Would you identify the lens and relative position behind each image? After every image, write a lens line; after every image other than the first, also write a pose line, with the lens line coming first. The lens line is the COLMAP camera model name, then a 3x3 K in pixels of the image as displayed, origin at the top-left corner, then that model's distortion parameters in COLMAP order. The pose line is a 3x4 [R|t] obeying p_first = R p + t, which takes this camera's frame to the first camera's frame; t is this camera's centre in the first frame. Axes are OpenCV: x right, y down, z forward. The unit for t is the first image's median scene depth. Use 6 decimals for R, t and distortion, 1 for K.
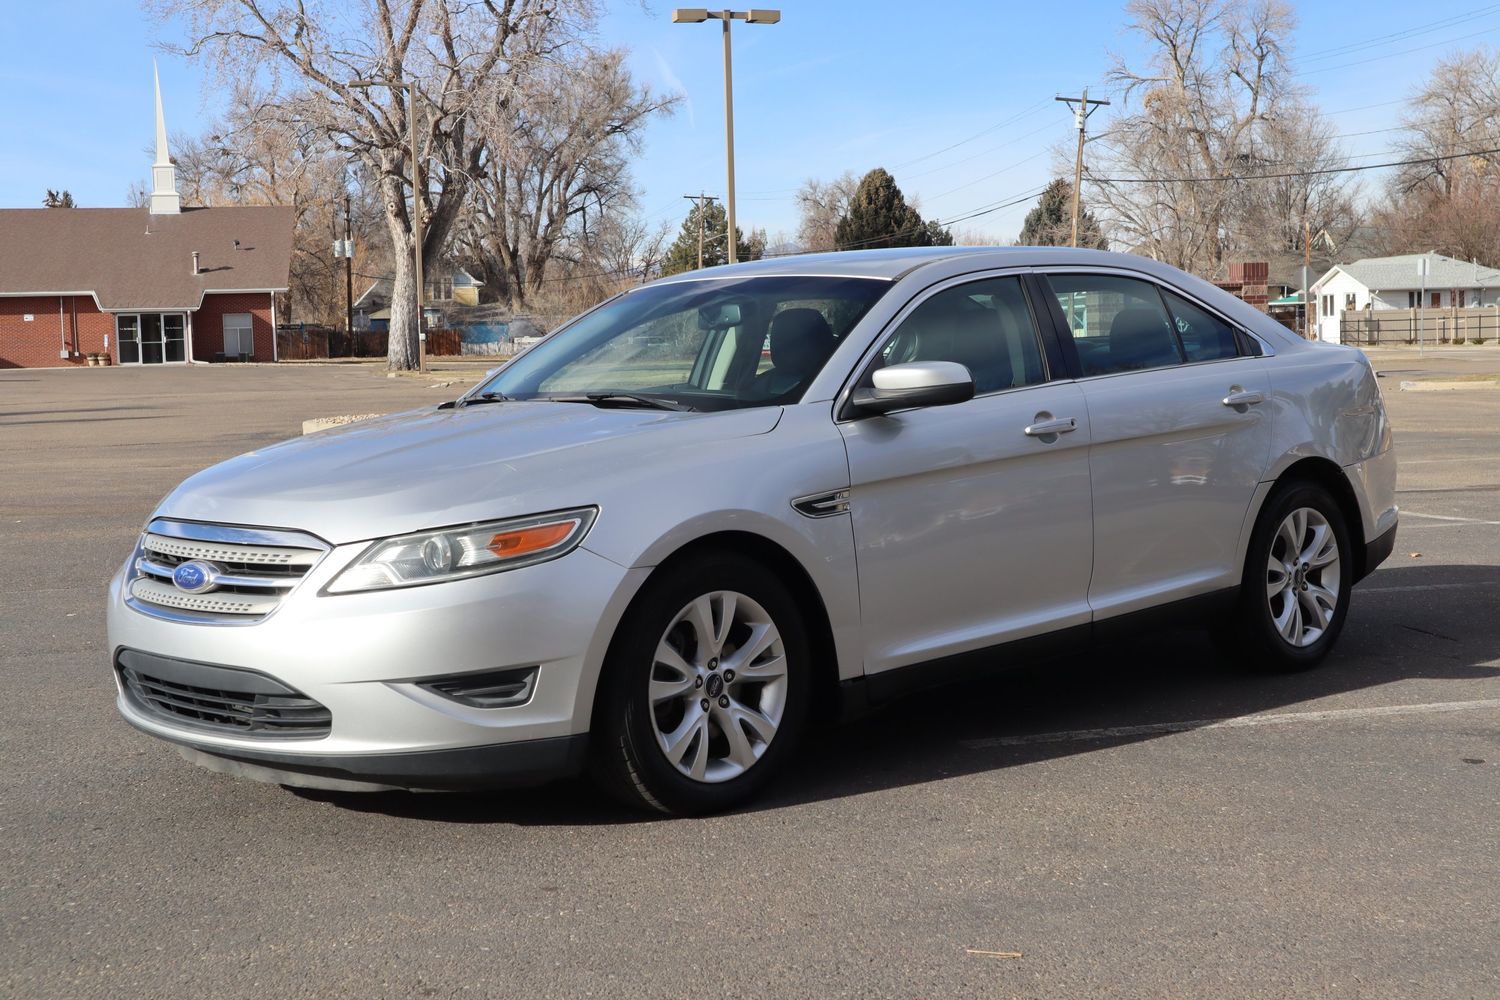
lens RADIAL K [[1975.9, 0, 750.0], [0, 1975.9, 500.0], [0, 0, 1]] dist [0.024702, 0.077892]
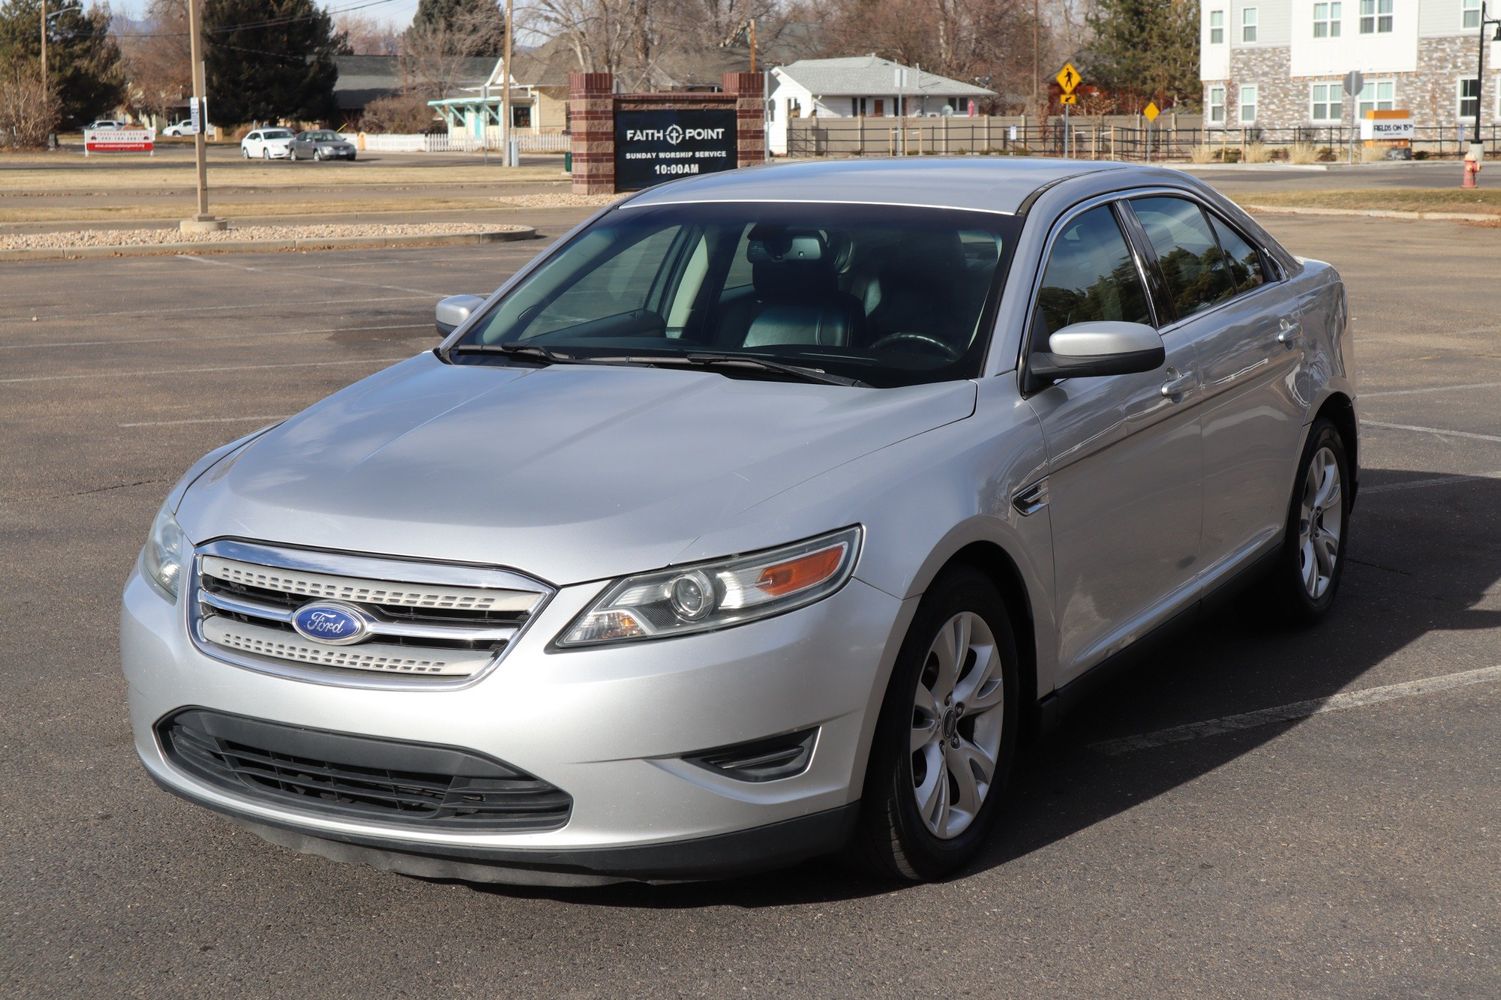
lens RADIAL K [[2212.4, 0, 750.5], [0, 2212.4, 500.0], [0, 0, 1]] dist [0.015119, -0.020315]
pose [[0.963676, -0.026241, 0.265783, -0.365790], [0.005400, 0.996872, 0.078843, -0.080058], [-0.267020, -0.074544, 0.960803, 0.129117]]
